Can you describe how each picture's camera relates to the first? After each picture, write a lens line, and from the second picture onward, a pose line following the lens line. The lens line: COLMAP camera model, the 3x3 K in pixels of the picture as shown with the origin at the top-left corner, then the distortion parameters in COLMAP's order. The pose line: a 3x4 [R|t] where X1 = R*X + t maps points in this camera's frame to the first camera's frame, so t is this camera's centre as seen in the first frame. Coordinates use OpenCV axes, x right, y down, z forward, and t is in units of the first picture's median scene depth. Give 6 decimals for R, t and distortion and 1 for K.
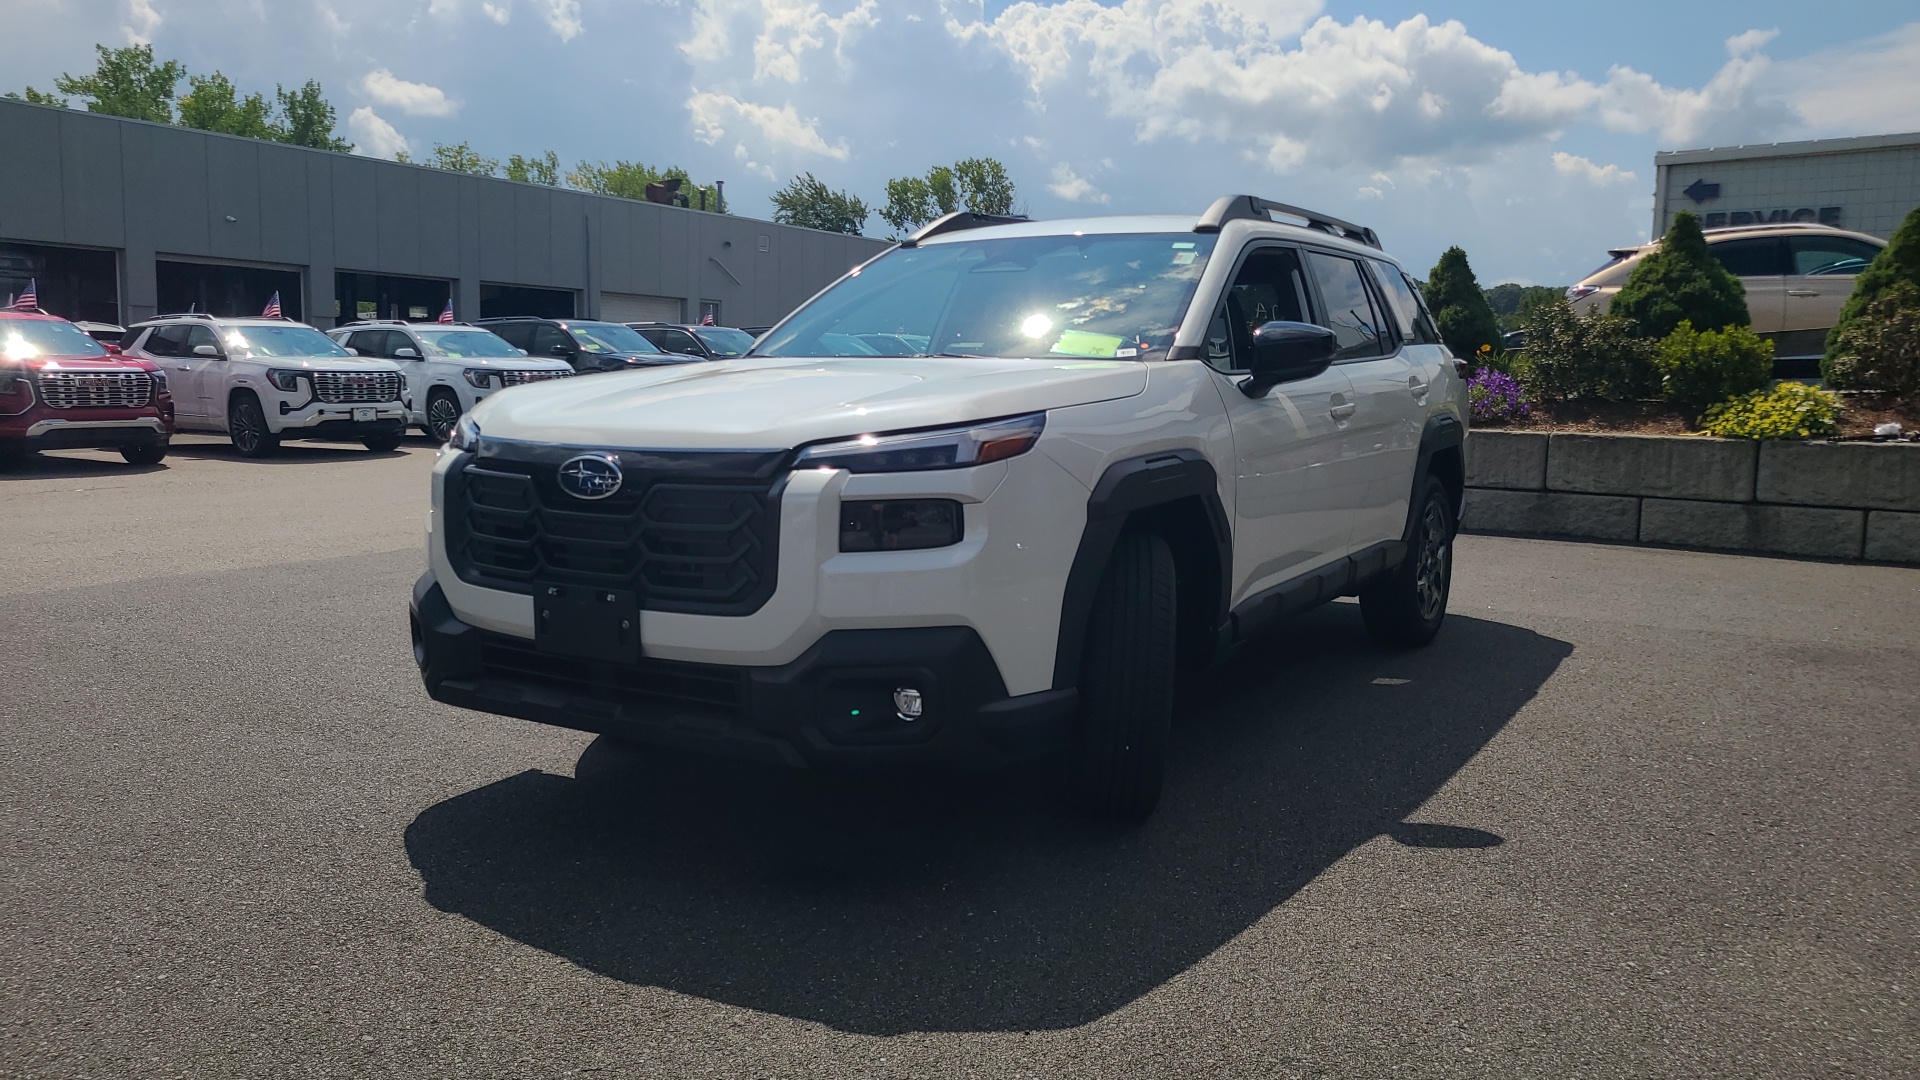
lens RADIAL K [[1450.9, 0, 962.3], [0, 1450.9, 563.5], [0, 0, 1]] dist [0.009710, 0.002093]
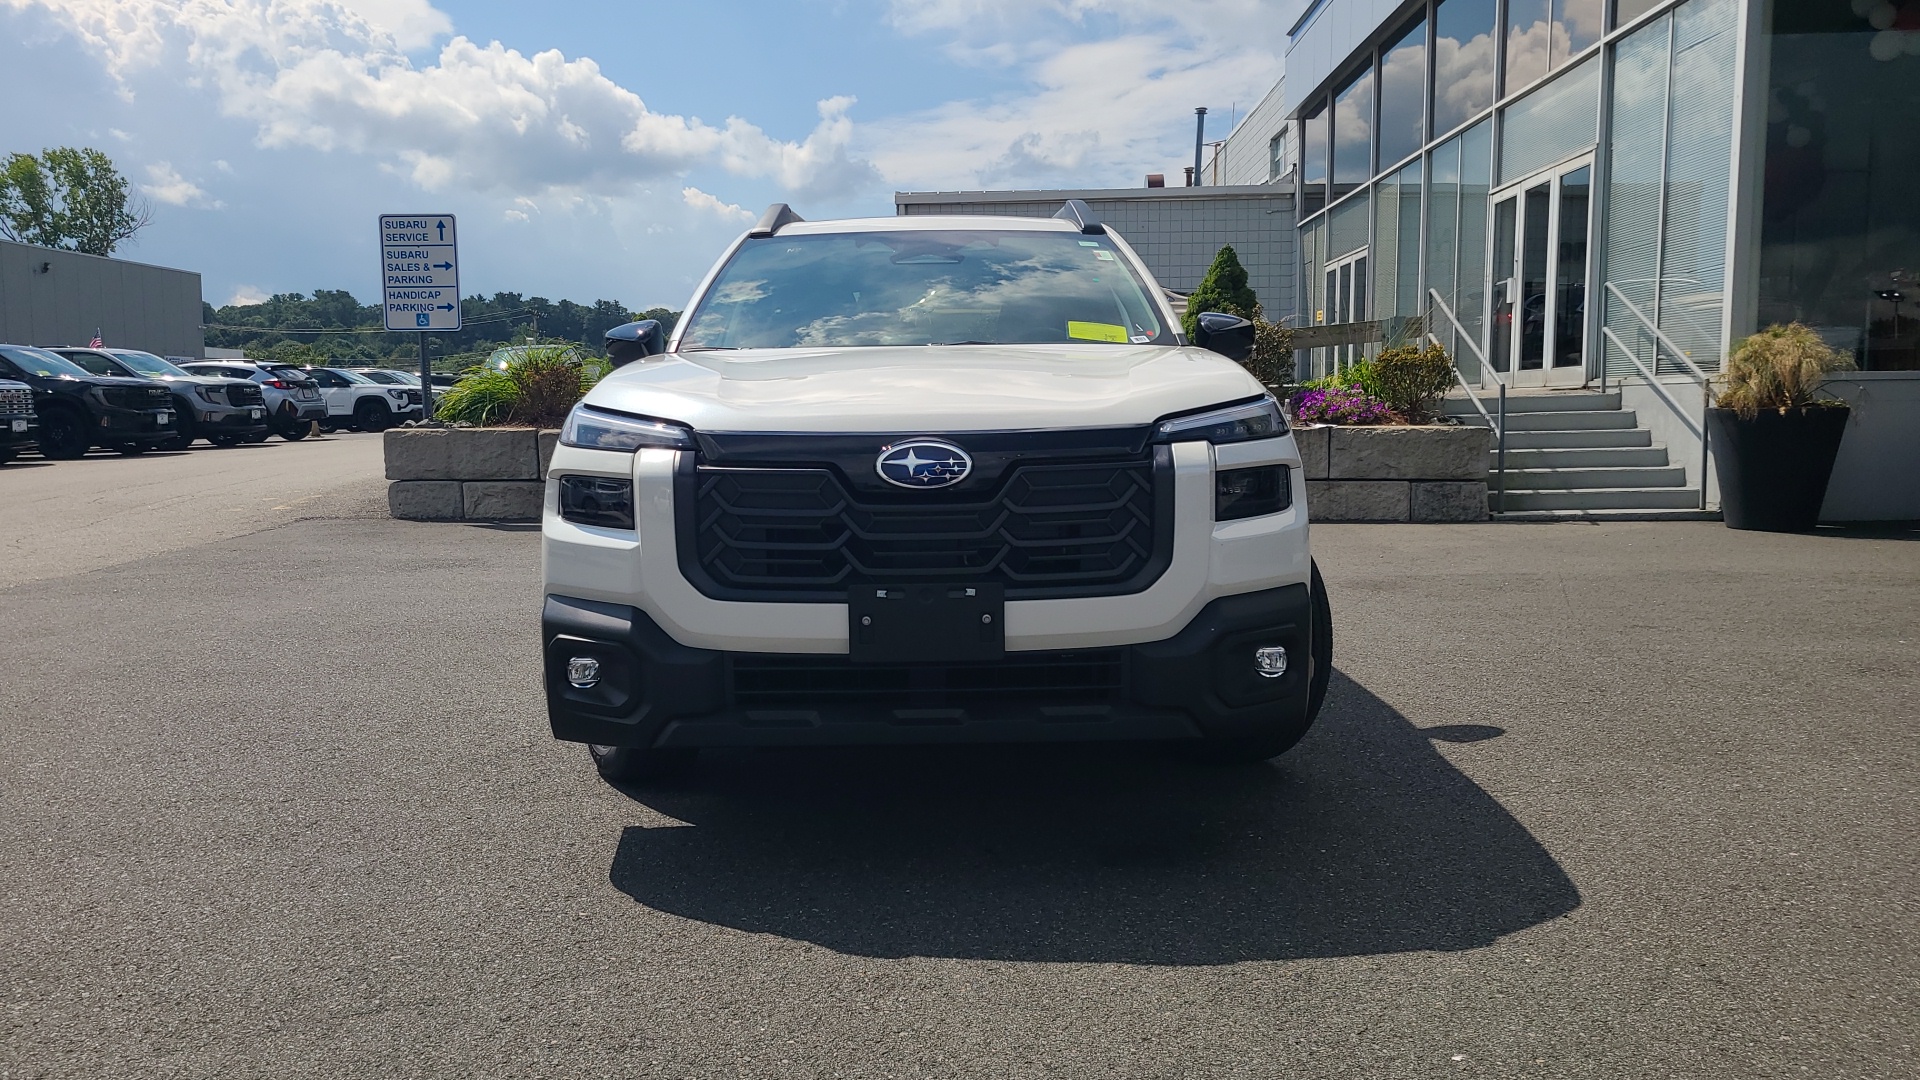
lens RADIAL K [[1449.1, 0, 907.4], [0, 1449.1, 548.9], [0, 0, 1]] dist [0.047791, 0.001966]
pose [[0.830632, -0.071915, 0.552159, -0.074044], [0.087718, 0.996143, -0.002218, -0.000538], [-0.549869, 0.050277, 0.833736, 0.022966]]
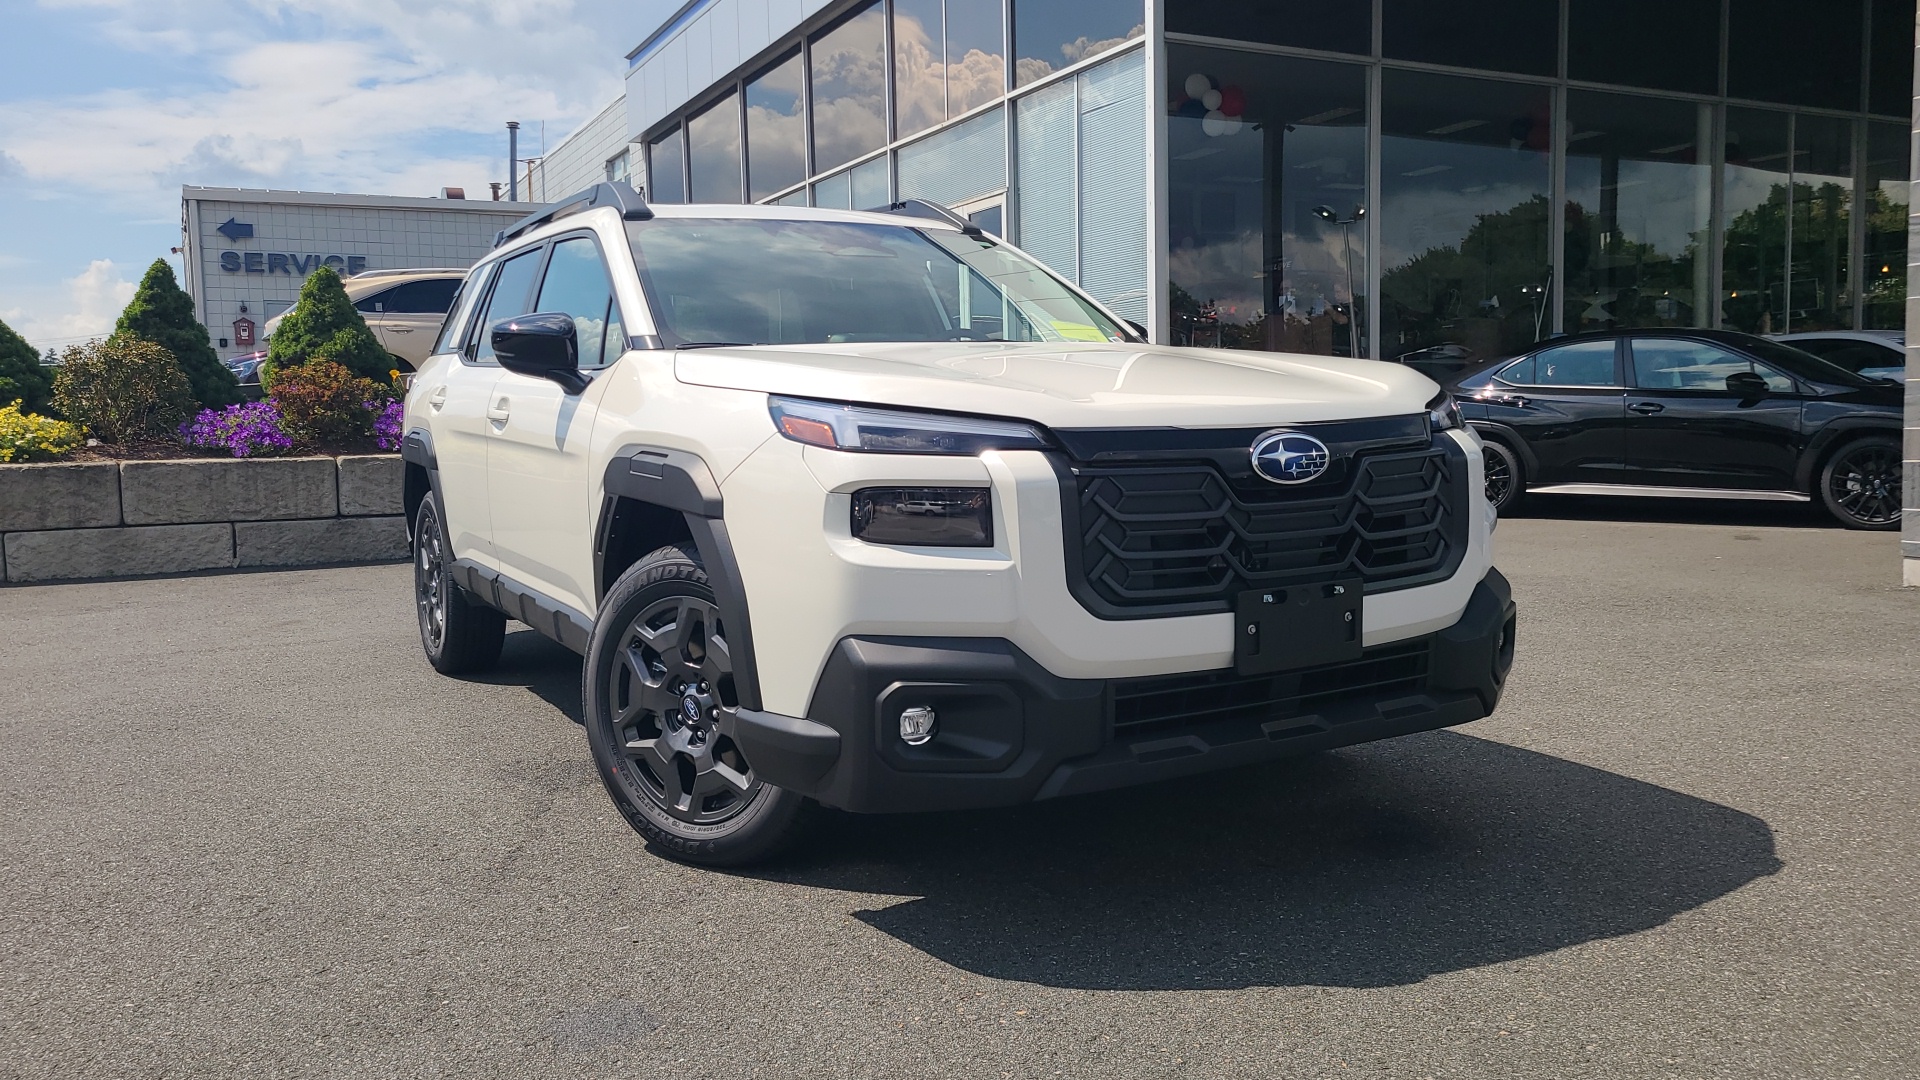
lens RADIAL K [[1460.6, 0, 960.0], [0, 1460.6, 540.0], [0, 0, 1]] dist [0.034685, 0.000262]
pose [[0.438691, -0.096793, 0.893410, -0.107337], [0.144047, 0.988901, 0.036408, -0.006842], [-0.887018, 0.112721, 0.447764, 0.075270]]
